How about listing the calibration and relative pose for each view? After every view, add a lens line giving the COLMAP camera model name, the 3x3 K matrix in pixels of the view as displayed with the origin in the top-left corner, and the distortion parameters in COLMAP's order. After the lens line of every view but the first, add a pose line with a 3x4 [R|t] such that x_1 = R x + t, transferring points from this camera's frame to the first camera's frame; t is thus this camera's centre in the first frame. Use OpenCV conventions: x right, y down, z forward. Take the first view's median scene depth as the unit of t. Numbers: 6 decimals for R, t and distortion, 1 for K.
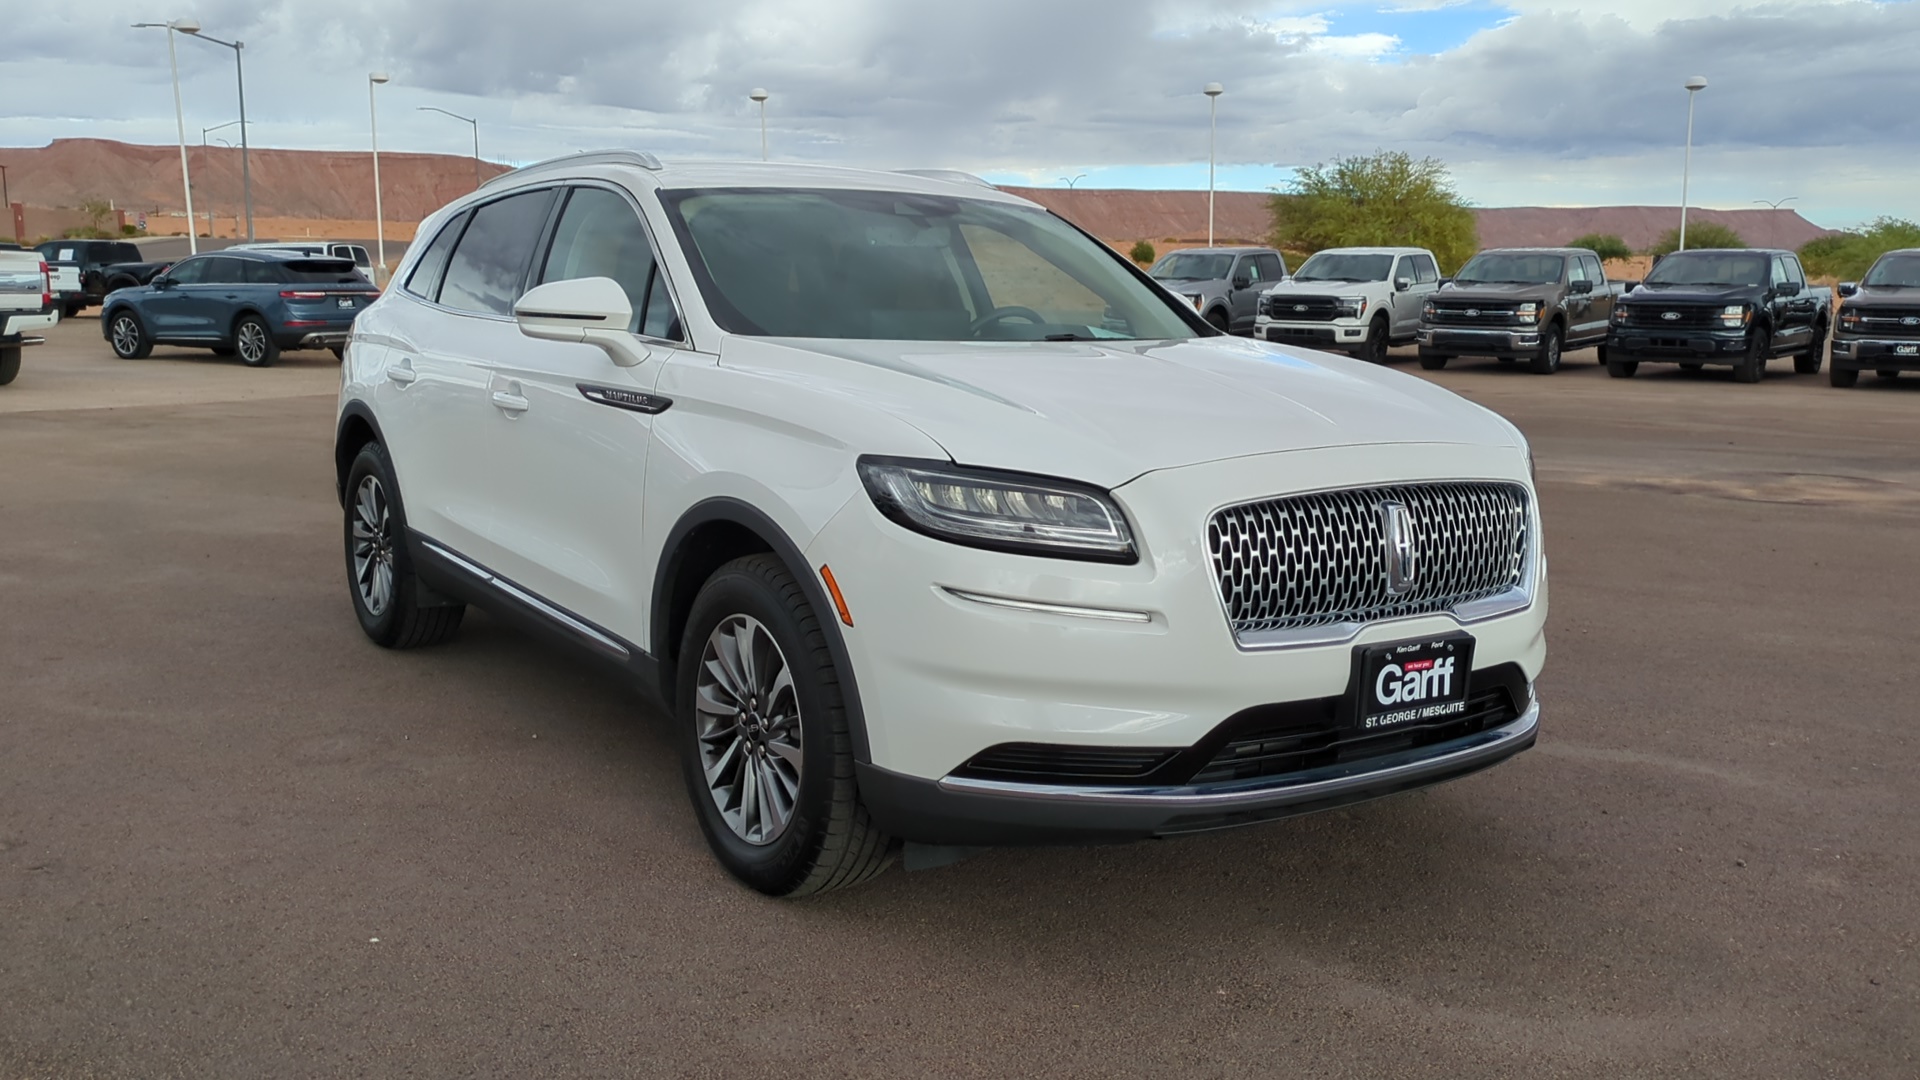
lens RADIAL K [[1643.9, 0, 960.0], [0, 1643.9, 540.0], [0, 0, 1]] dist [0.057998, -0.079823]
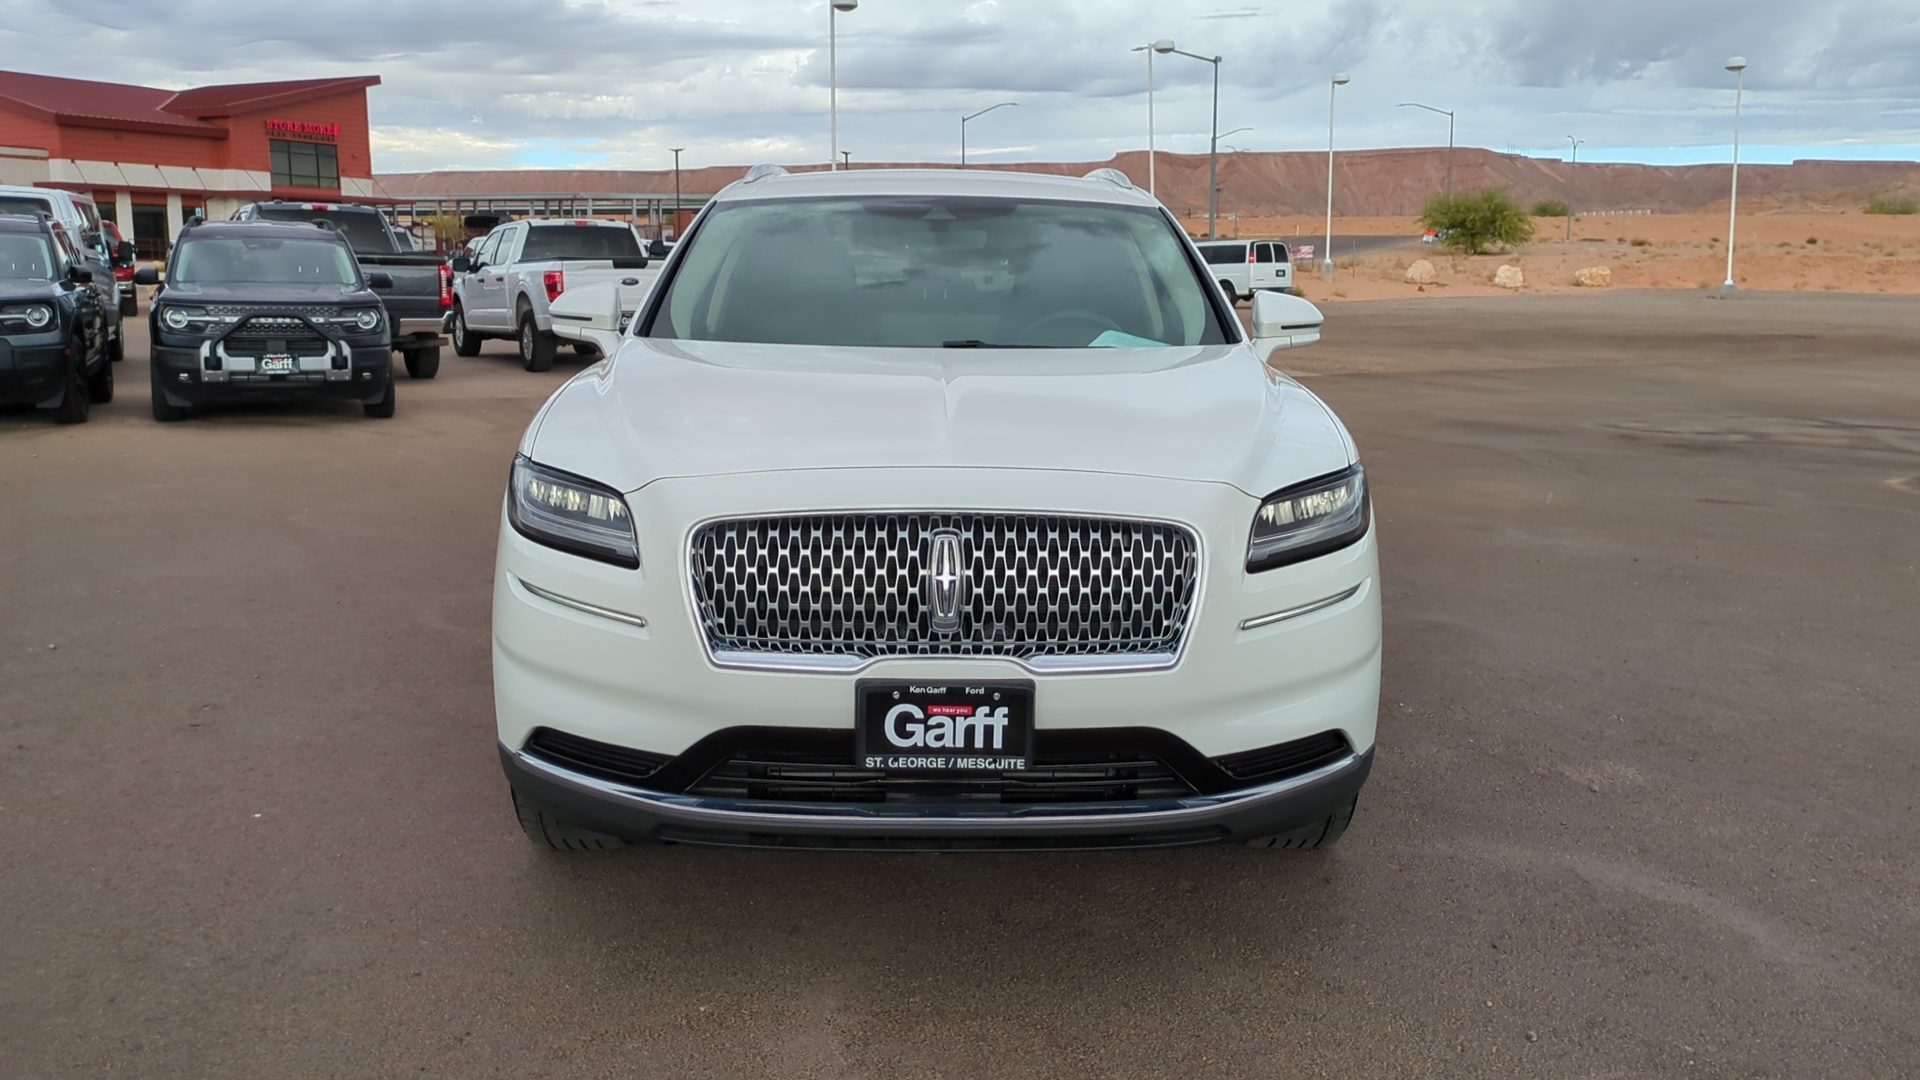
lens RADIAL K [[1643.9, 0, 960.0], [0, 1643.9, 540.0], [0, 0, 1]] dist [0.057998, -0.079823]
pose [[0.830985, 0.078794, -0.550686, 0.778631], [-0.076046, 0.996715, 0.027861, -0.044178], [0.551072, 0.018725, 0.834247, 0.240078]]
